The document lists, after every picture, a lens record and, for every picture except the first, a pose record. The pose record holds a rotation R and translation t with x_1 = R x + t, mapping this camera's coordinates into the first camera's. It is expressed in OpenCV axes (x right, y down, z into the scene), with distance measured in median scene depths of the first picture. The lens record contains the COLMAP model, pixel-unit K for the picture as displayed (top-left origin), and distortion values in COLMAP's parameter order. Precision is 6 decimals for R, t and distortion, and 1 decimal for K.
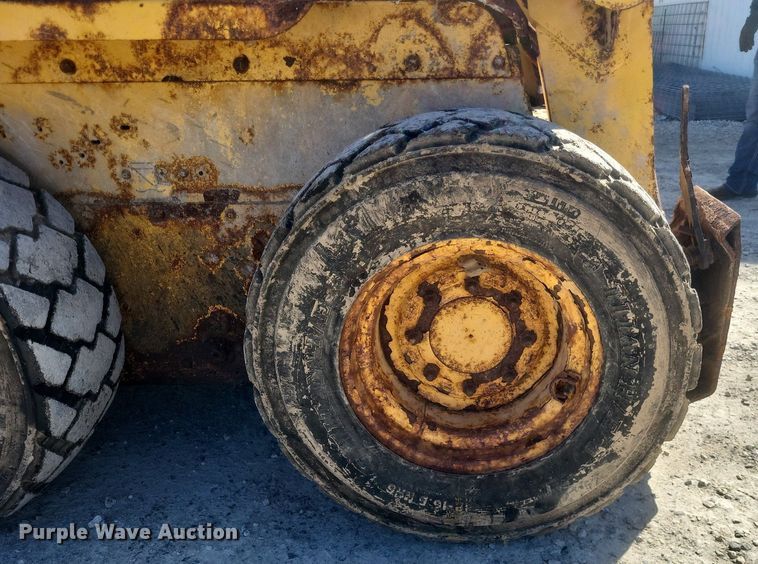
lens RADIAL K [[885.9, 0, 379.0], [0, 885.9, 282.0], [0, 0, 1]] dist [-0.016952, -0.009546]
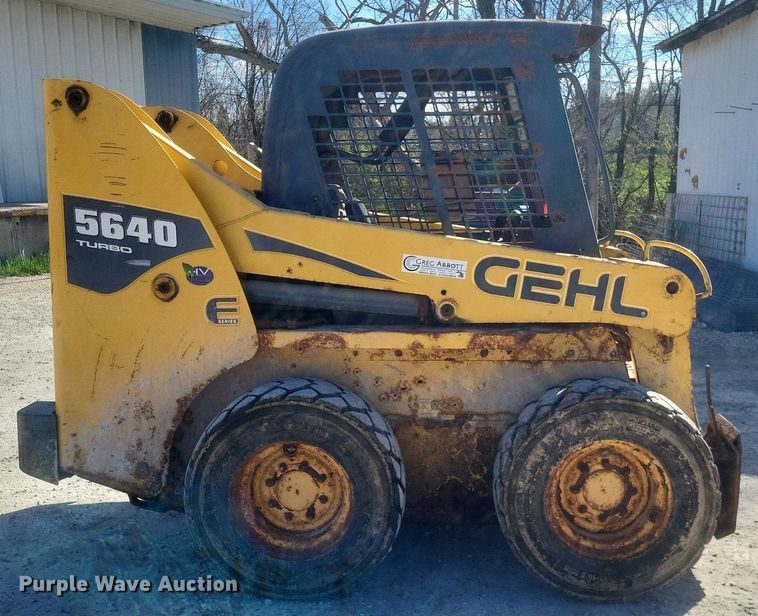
lens RADIAL K [[818.5, 0, 379.0], [0, 818.5, 308.0], [0, 0, 1]] dist [-0.027630, -0.036741]
pose [[0.997435, 0.001249, -0.071570, -0.274739], [-0.016190, 0.977874, -0.208567, 0.052822], [0.069725, 0.209190, 0.975386, -0.920629]]
